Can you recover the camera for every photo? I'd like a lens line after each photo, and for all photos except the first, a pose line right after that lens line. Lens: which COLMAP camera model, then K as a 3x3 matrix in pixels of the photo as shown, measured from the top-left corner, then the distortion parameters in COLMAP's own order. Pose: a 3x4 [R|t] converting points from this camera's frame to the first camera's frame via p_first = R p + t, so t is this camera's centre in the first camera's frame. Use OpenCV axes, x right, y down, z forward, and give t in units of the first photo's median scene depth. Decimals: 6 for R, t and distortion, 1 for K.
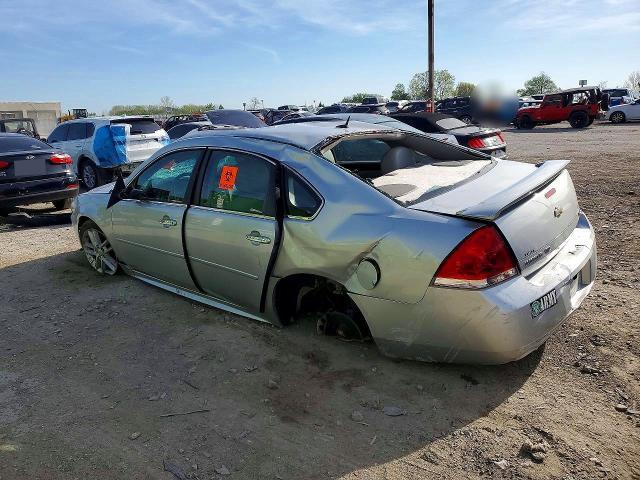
lens RADIAL K [[513.5, 0, 320.1], [0, 513.5, 240.2], [0, 0, 1]] dist [0.012142, -0.013616]
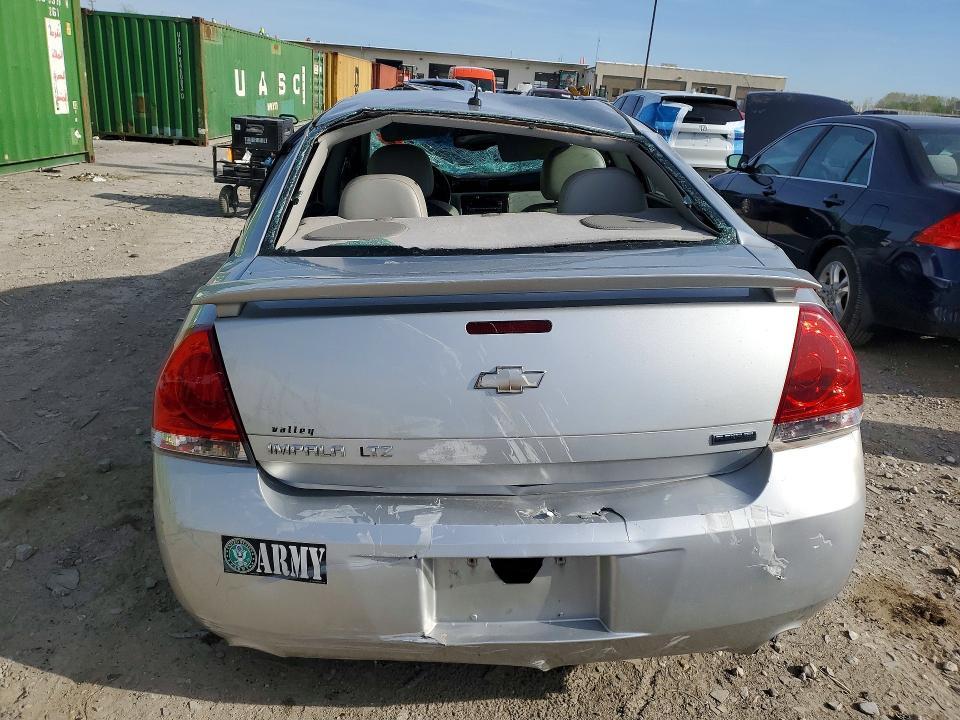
lens RADIAL K [[770.2, 0, 479.8], [0, 770.2, 360.9], [0, 0, 1]] dist [0.012142, -0.013616]
pose [[0.645822, 0.340565, -0.683322, 0.223475], [-0.283041, 0.938024, 0.200000, -0.047145], [0.709085, 0.064244, 0.702190, 0.167953]]
